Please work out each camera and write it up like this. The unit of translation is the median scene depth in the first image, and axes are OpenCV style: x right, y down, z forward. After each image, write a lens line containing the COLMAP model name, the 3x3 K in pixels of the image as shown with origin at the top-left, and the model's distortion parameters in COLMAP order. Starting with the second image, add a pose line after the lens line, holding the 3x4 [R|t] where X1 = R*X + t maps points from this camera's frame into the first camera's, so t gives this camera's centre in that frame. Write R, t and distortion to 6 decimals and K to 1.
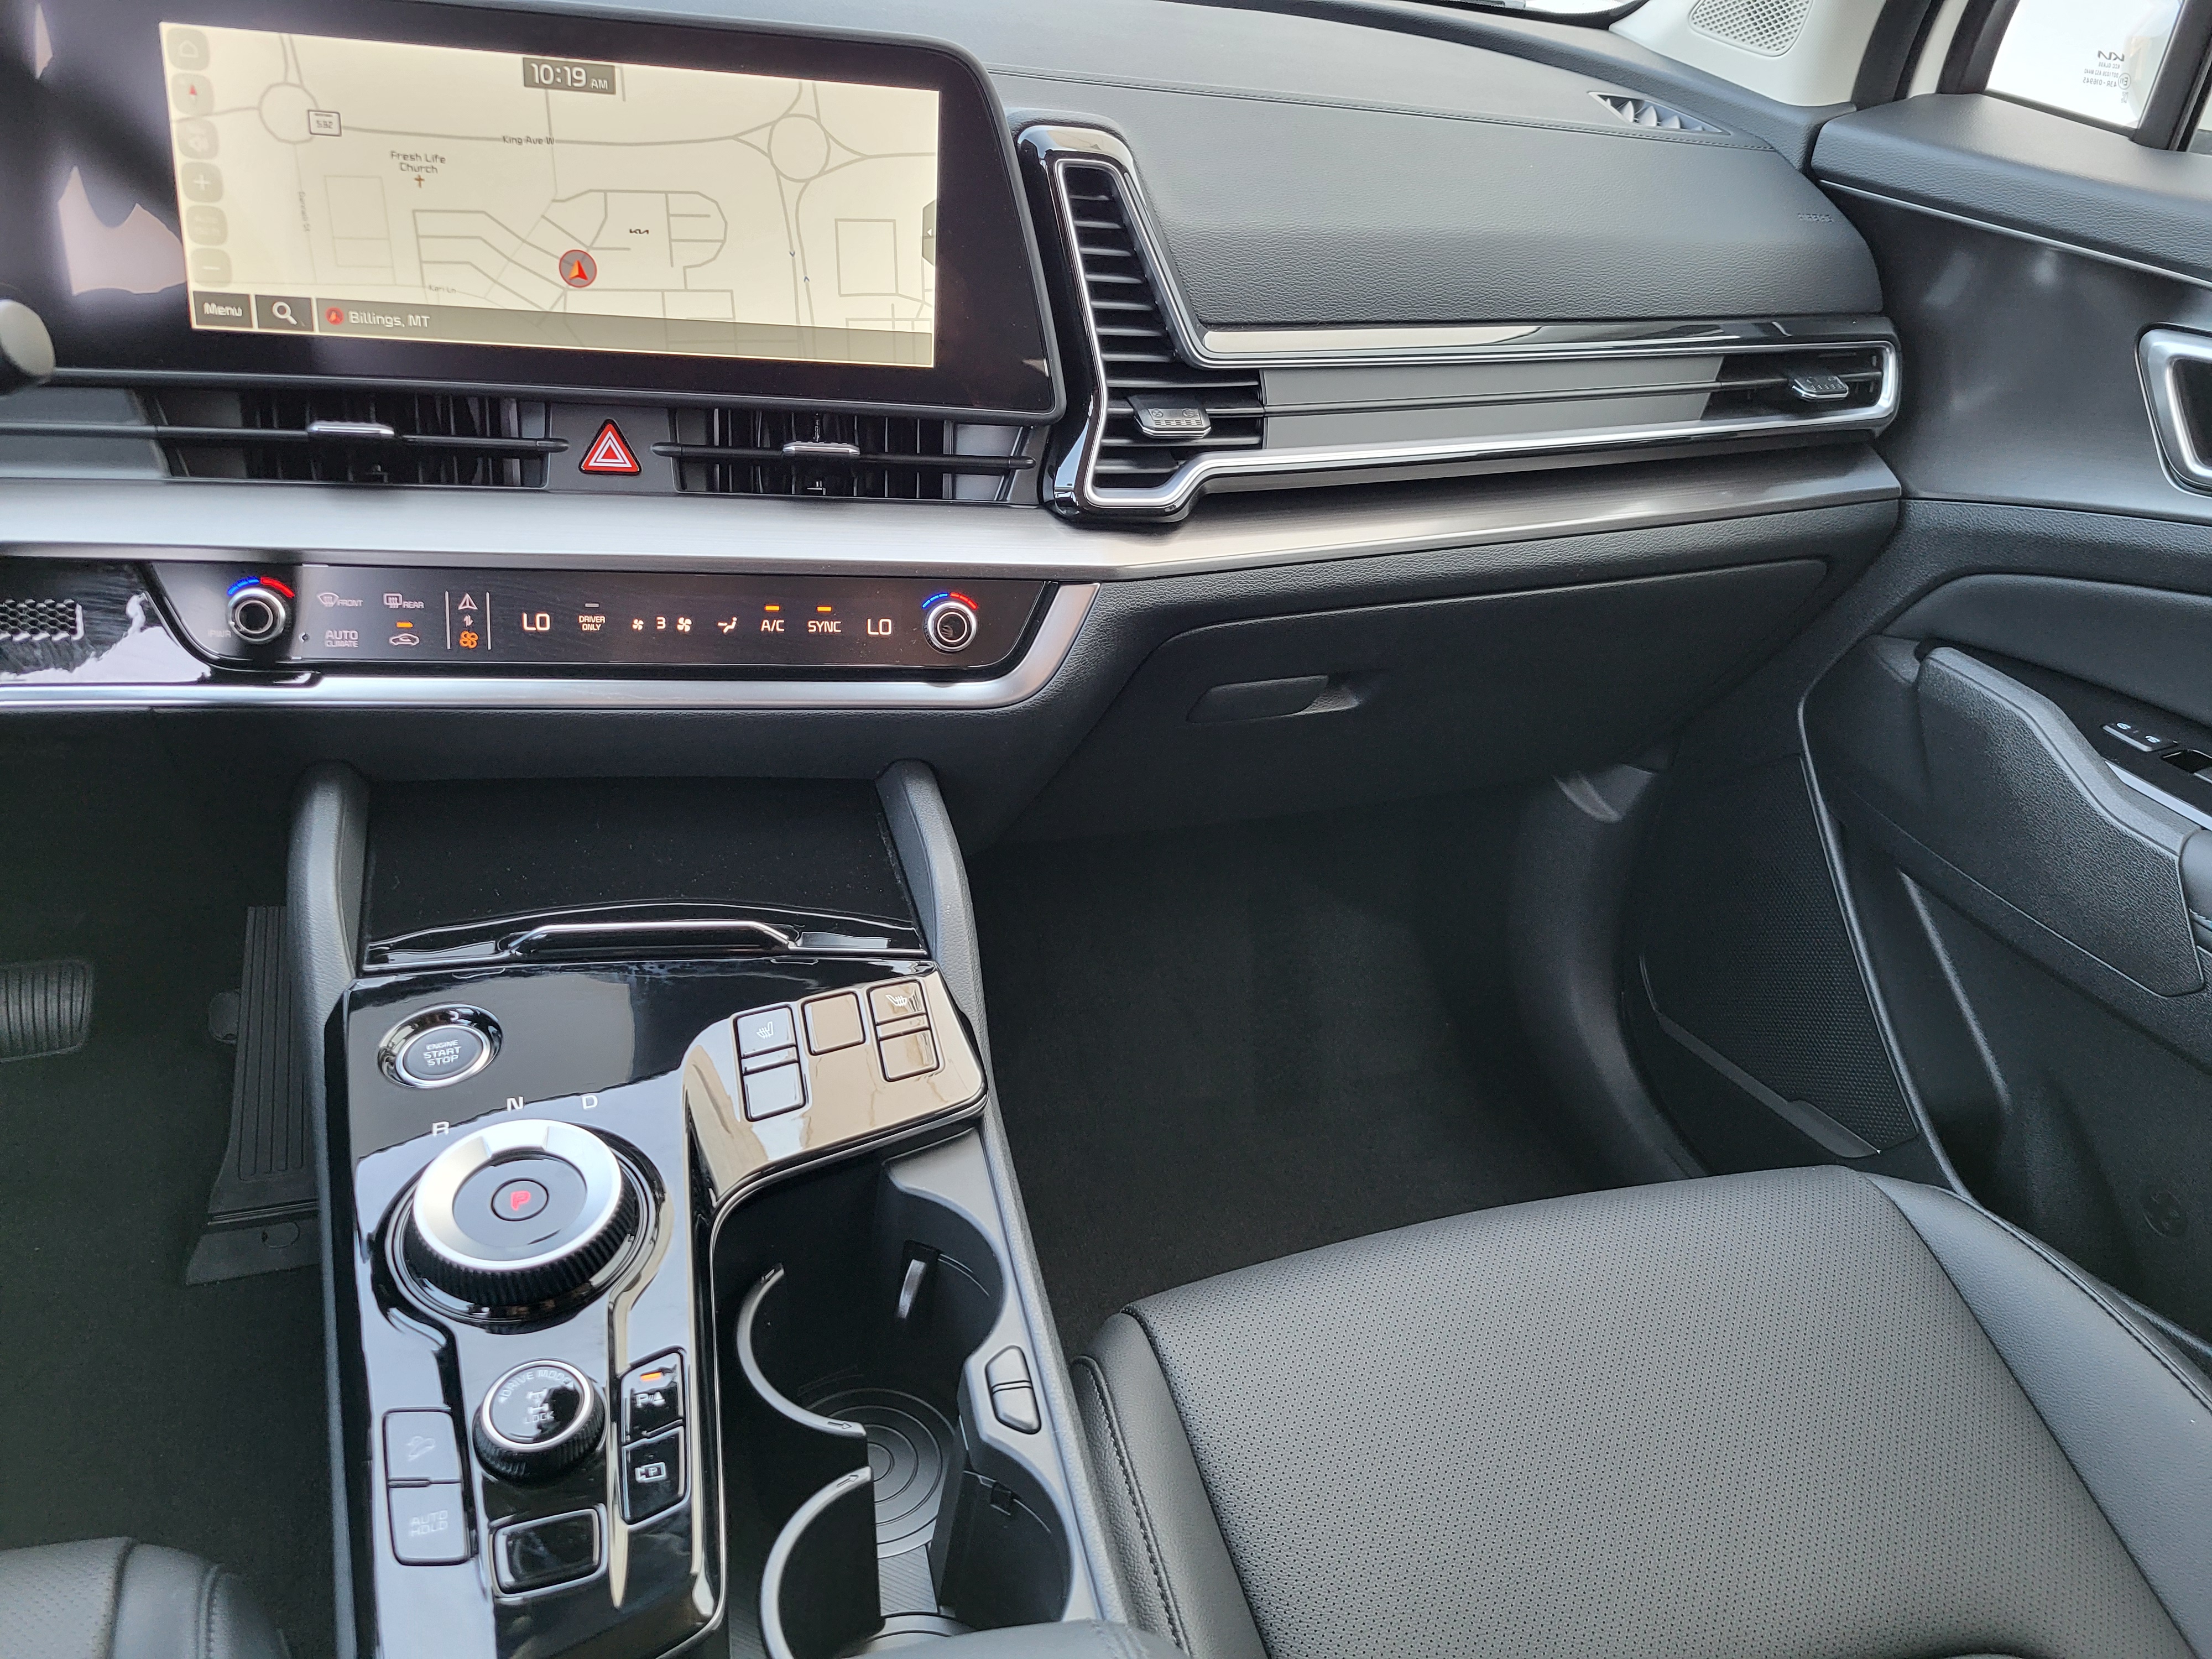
lens RADIAL K [[1645.1, 0, 1078.6], [0, 1645.1, 820.7], [0, 0, 1]] dist [0.034040, -0.012181]
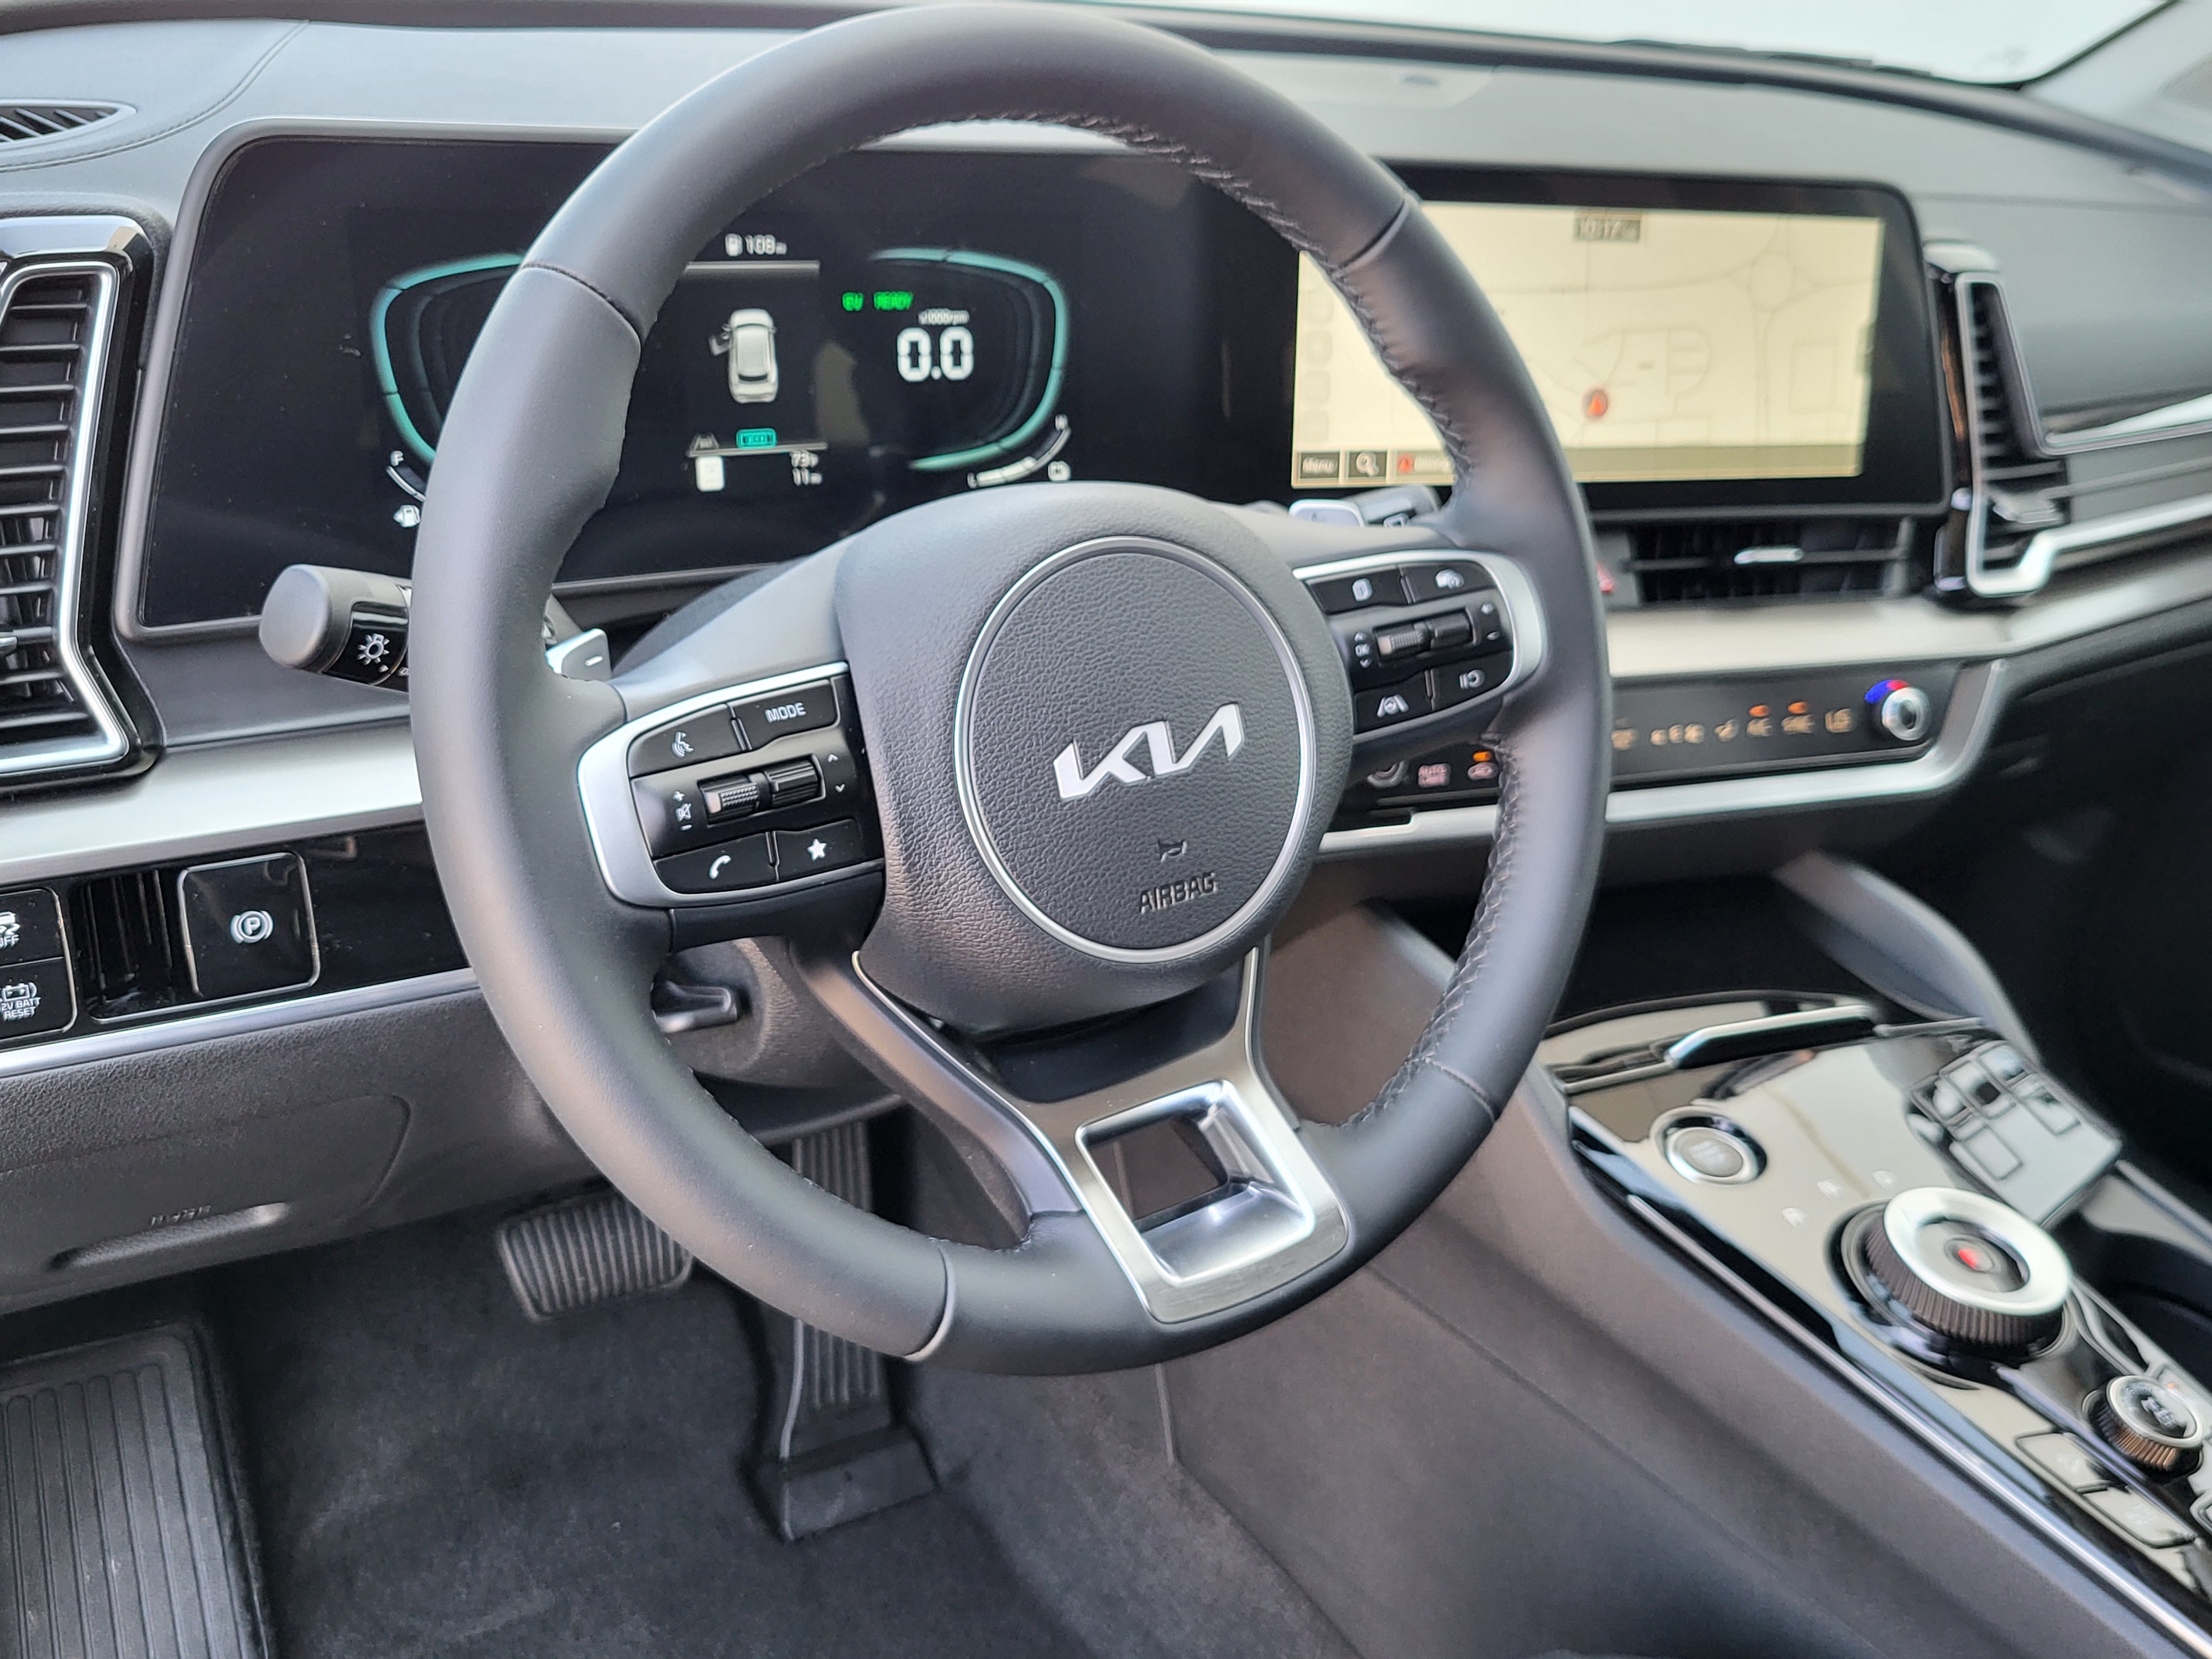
lens RADIAL K [[2170.2, 0, 1104.0], [0, 2170.2, 861.5], [0, 0, 1]] dist [0.010109, 0.002139]
pose [[0.974192, -0.096246, 0.204174, -0.881107], [0.106467, 0.993525, -0.039655, -0.024726], [-0.199035, 0.060369, 0.978131, -0.250105]]
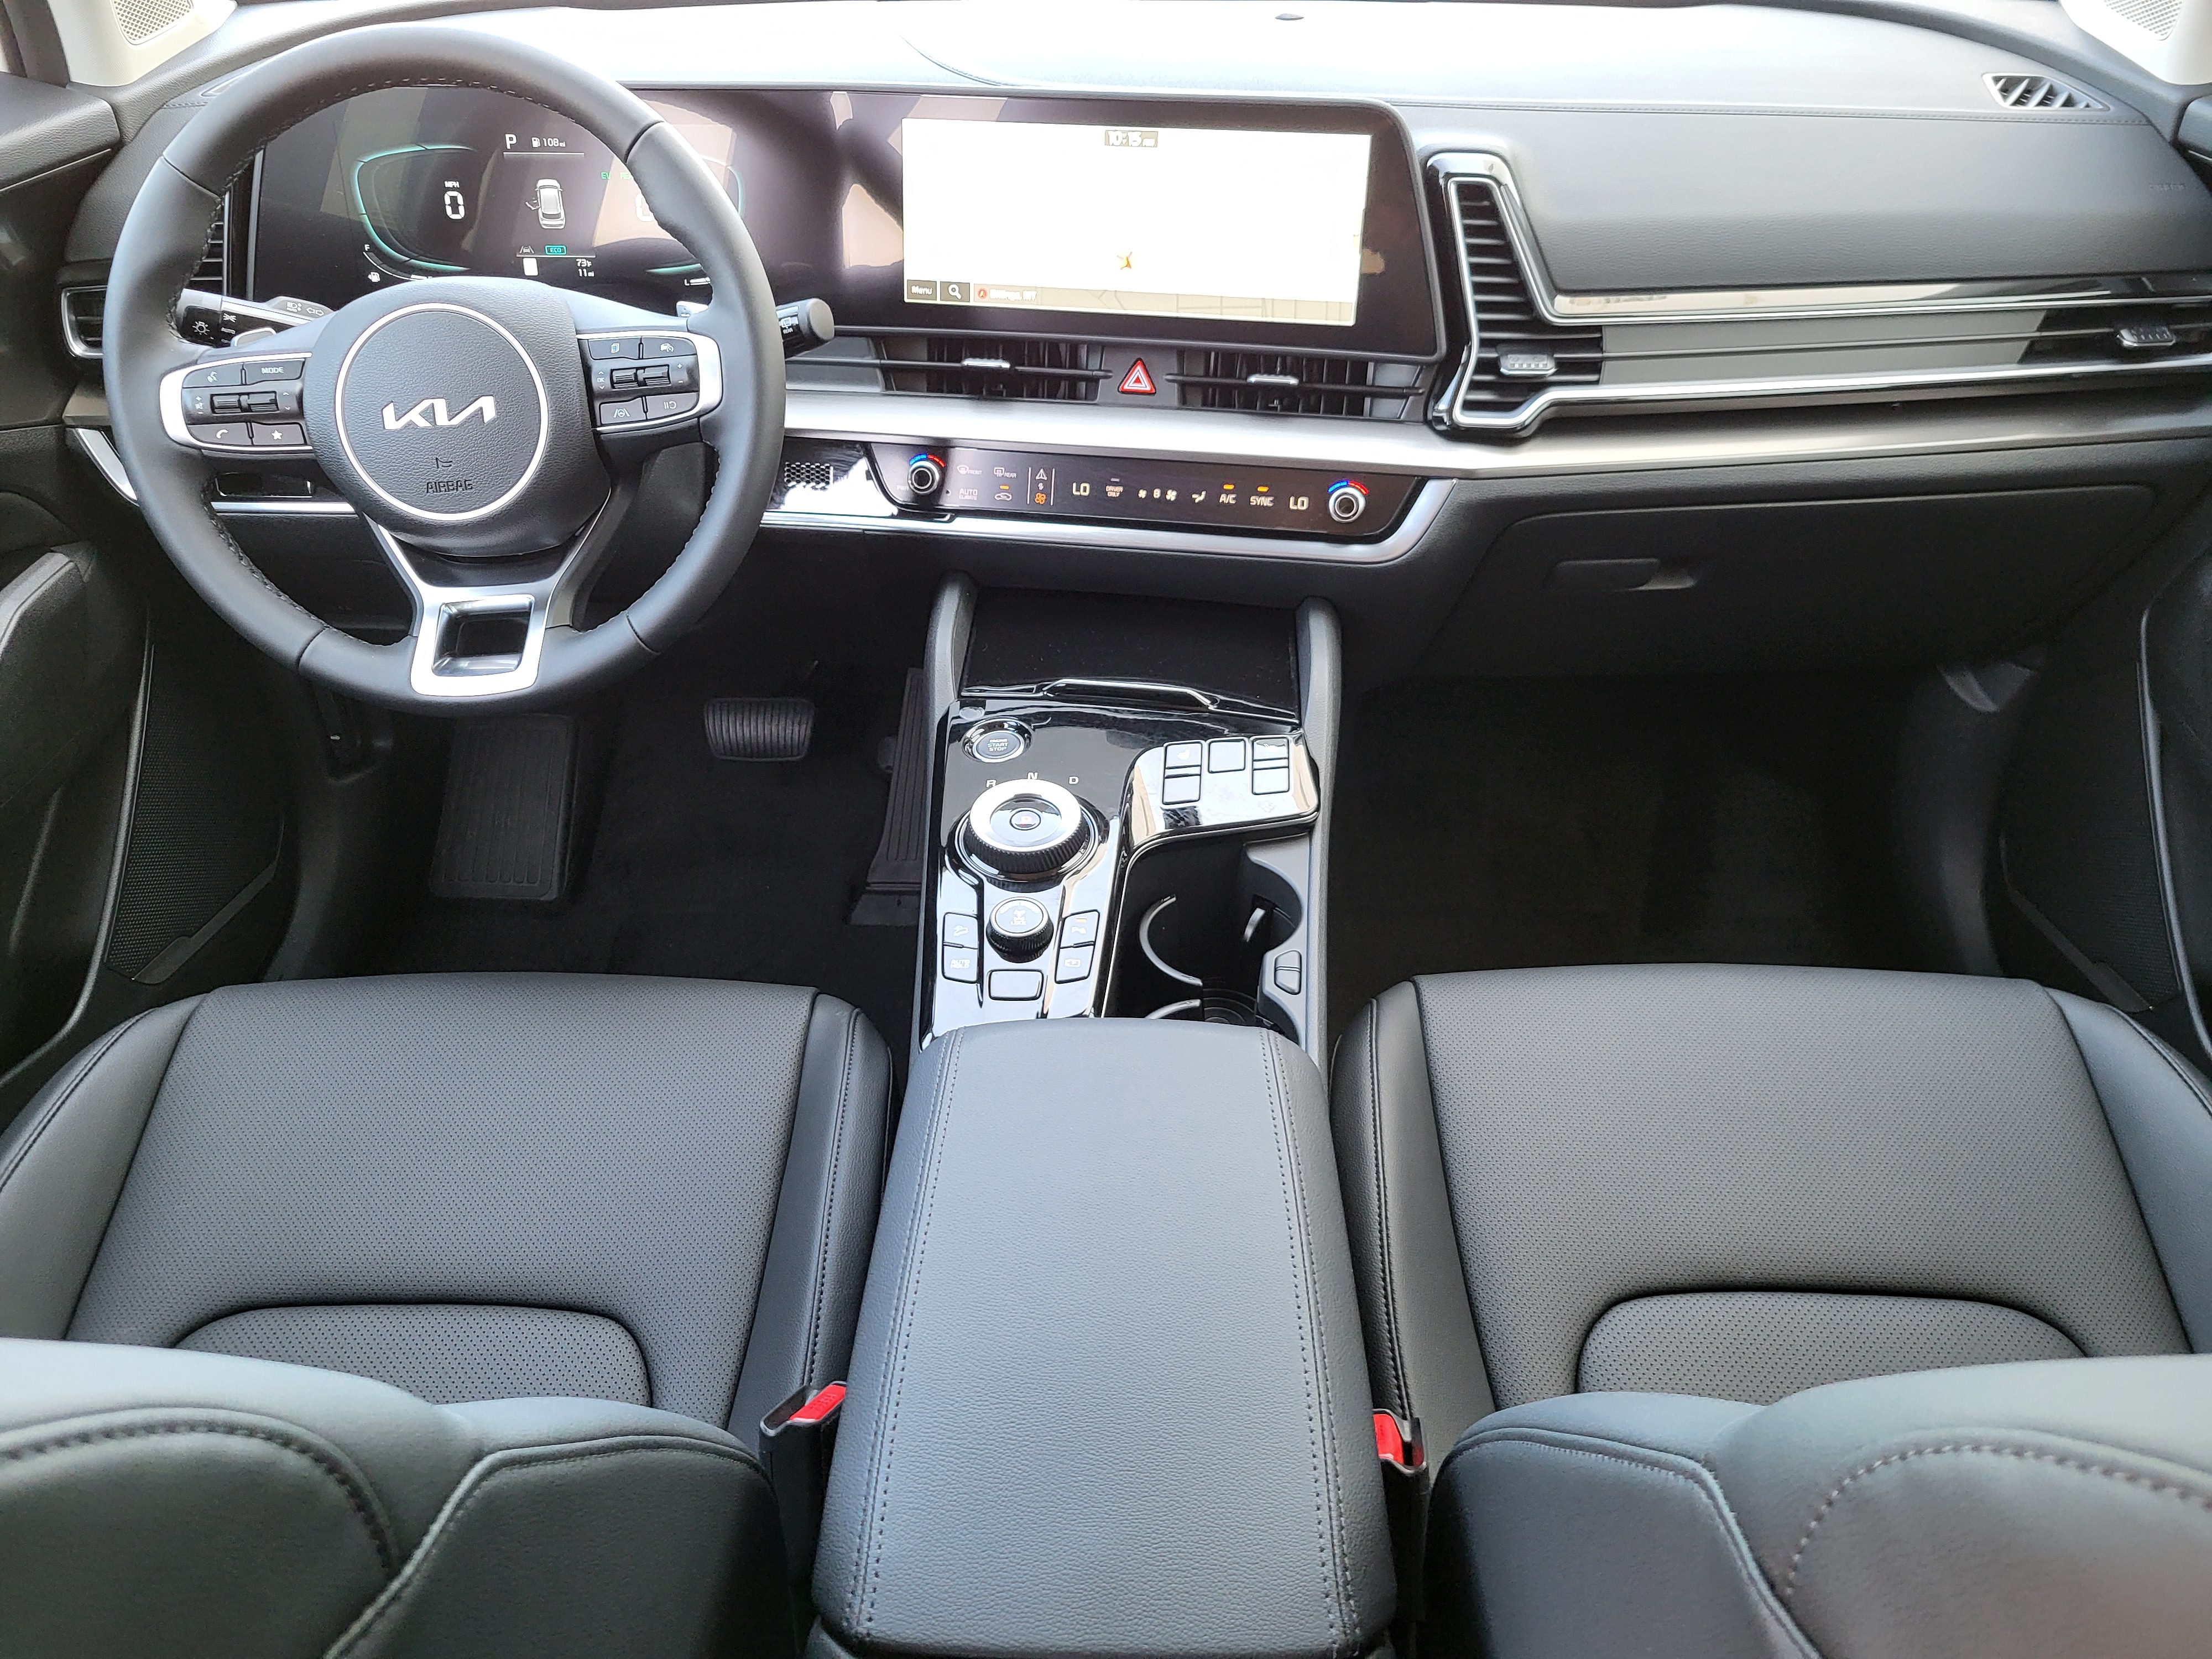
lens RADIAL K [[1645.1, 0, 1078.6], [0, 1645.1, 820.7], [0, 0, 1]] dist [0.034040, -0.012181]
pose [[0.928264, 0.118391, -0.352575, 0.256361], [-0.094355, 0.991932, 0.084660, 0.059423], [0.359753, -0.045320, 0.931946, -0.470906]]
